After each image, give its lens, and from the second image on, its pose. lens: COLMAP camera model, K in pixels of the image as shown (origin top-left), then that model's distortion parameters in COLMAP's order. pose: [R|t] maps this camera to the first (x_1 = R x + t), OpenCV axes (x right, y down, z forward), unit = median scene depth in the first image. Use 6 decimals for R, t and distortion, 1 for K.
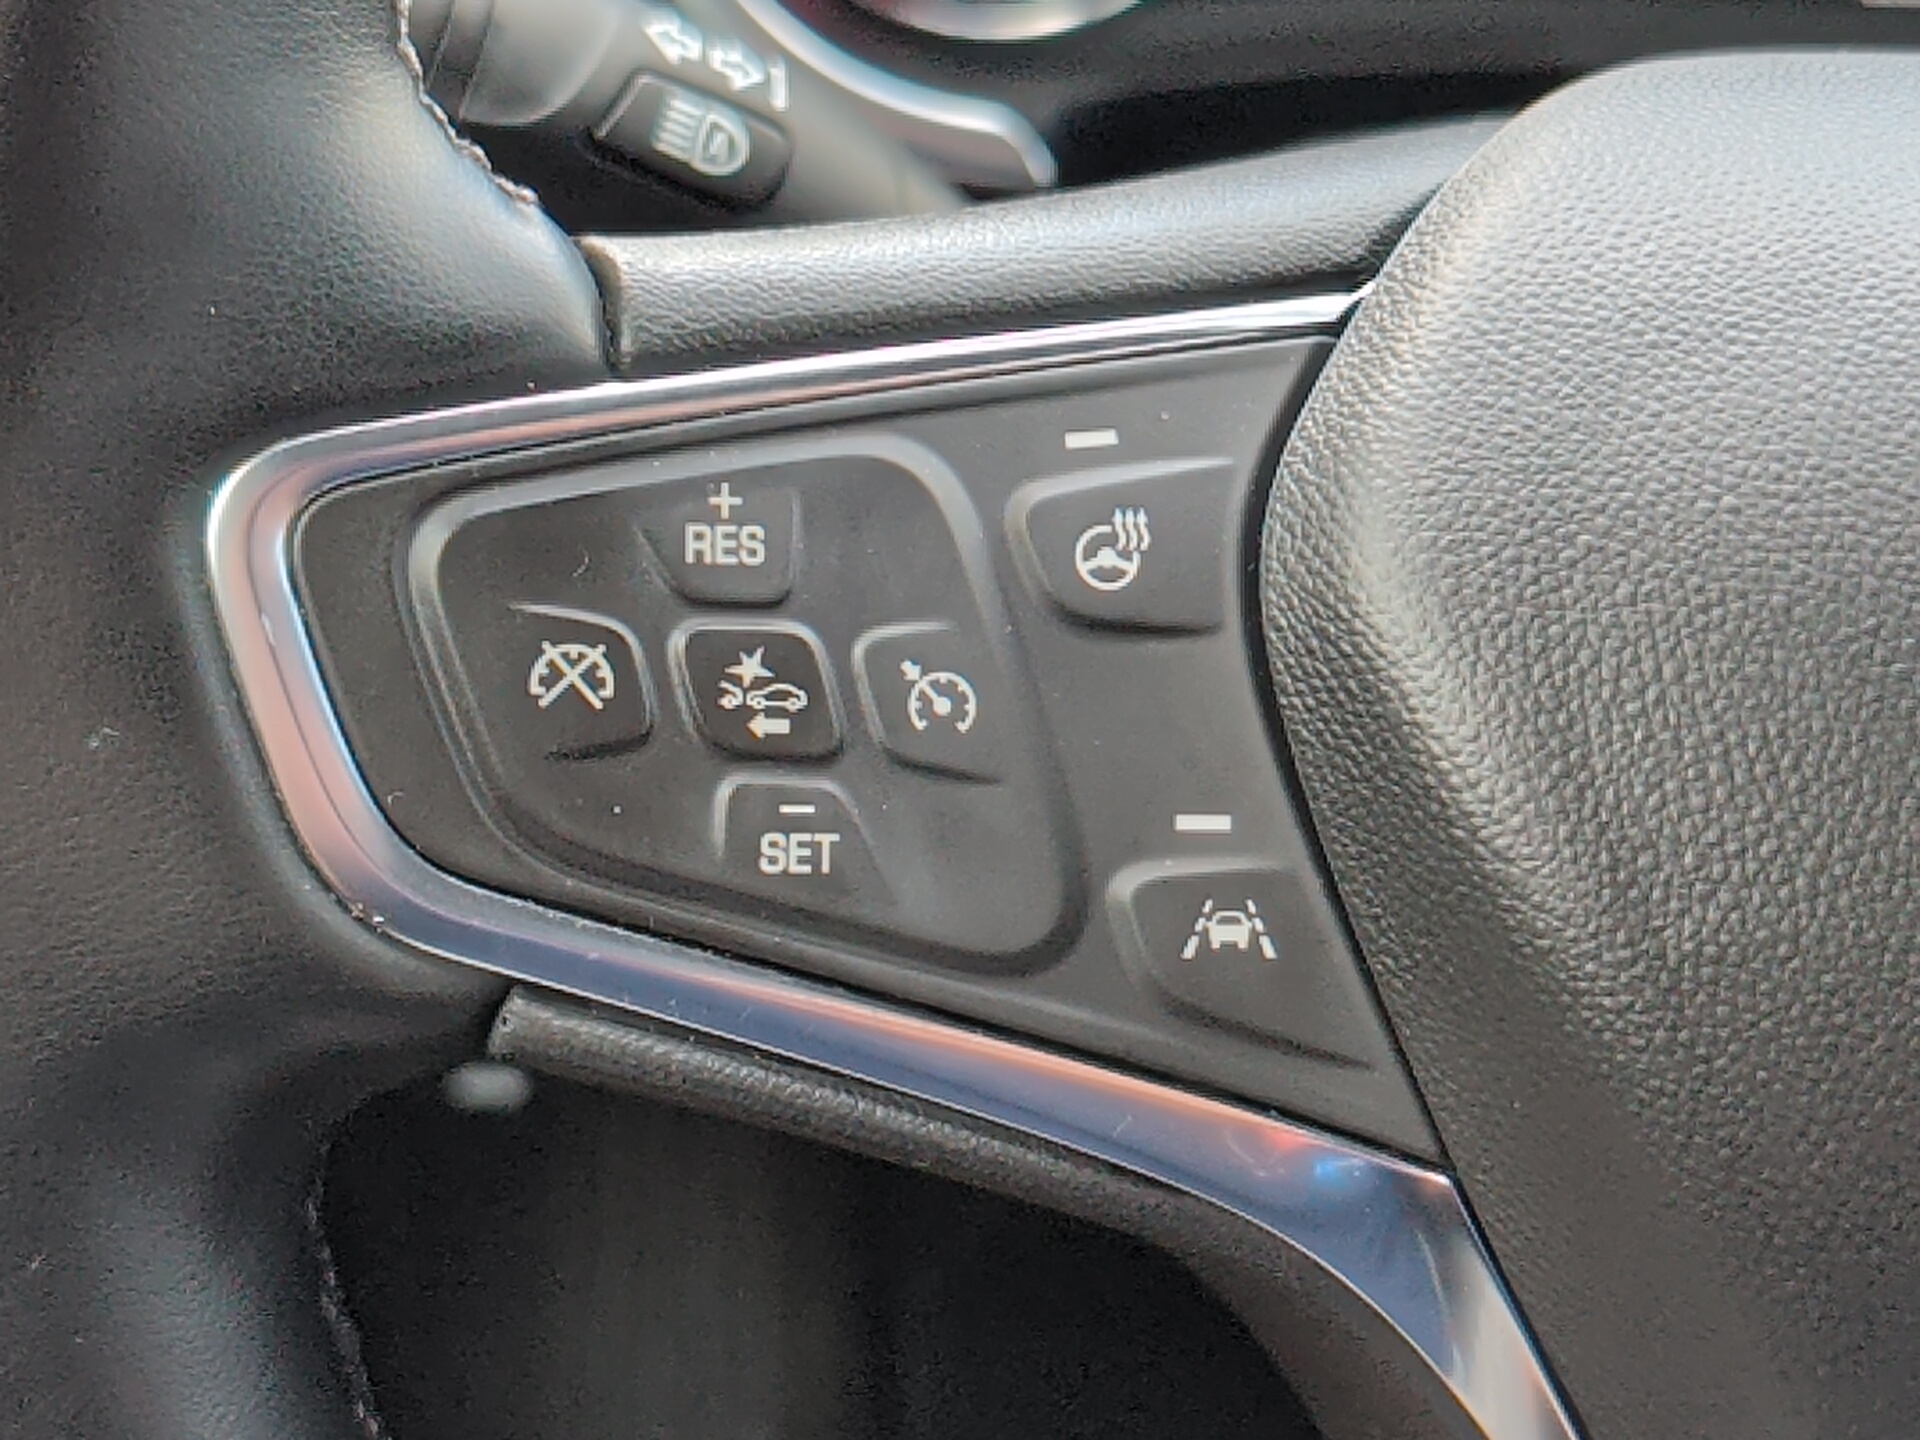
lens RADIAL K [[2676.1, 0, 960.0], [0, 2676.1, 720.0], [0, 0, 1]] dist [0.180364, -0.801909]
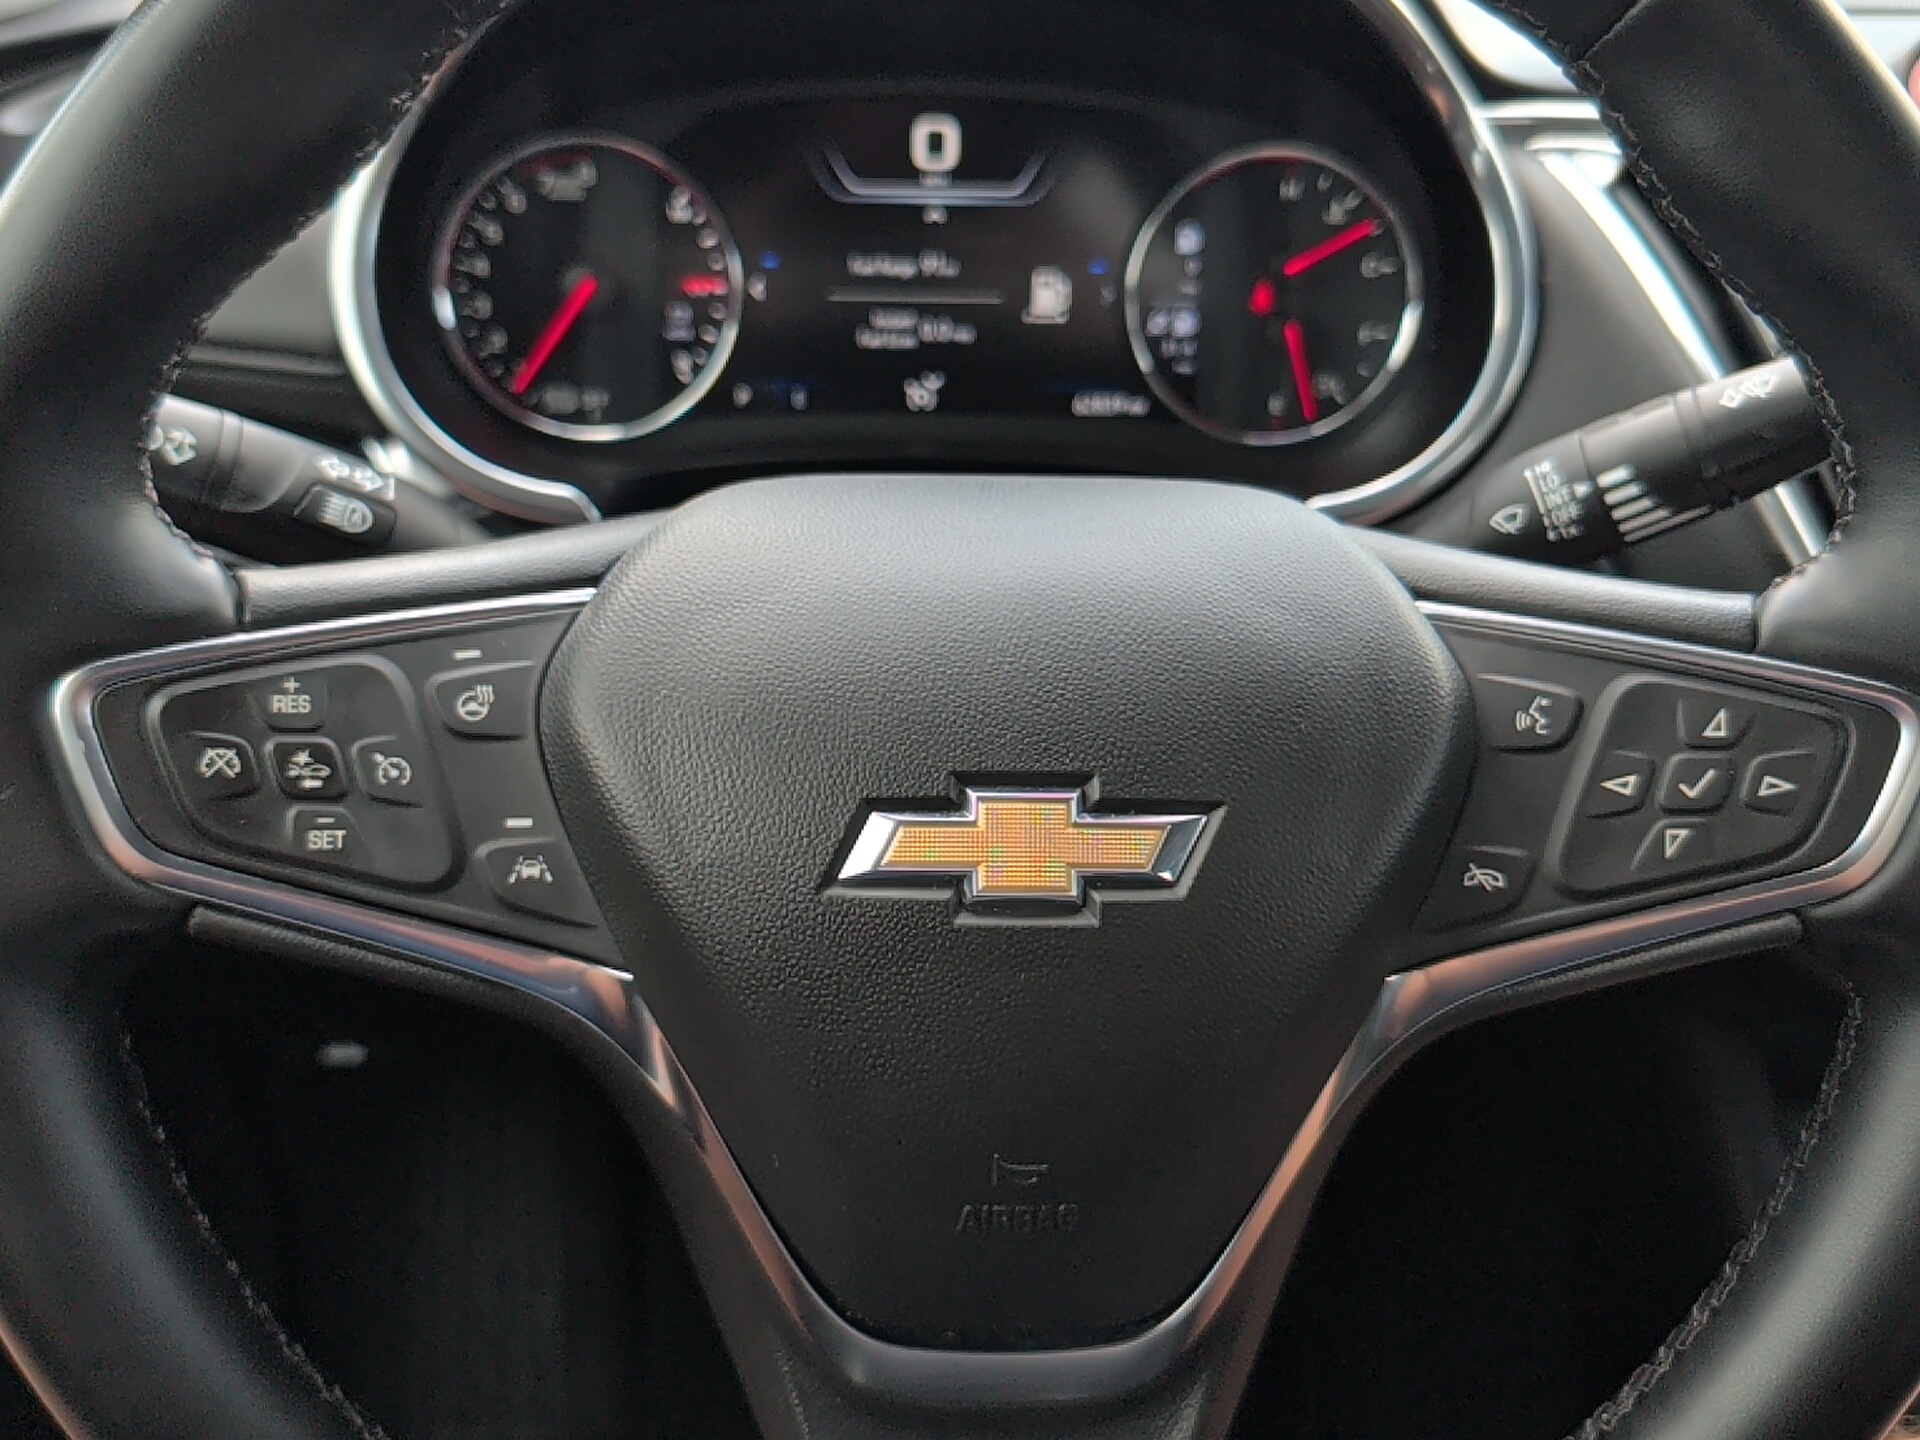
lens RADIAL K [[1835.1, 0, 960.0], [0, 1835.1, 720.0], [0, 0, 1]] dist [0.080634, -0.372424]
pose [[0.994063, -0.027025, 0.105396, 0.309302], [0.034907, 0.996672, -0.073669, 0.082383], [-0.103055, 0.076911, 0.991698, -0.600700]]
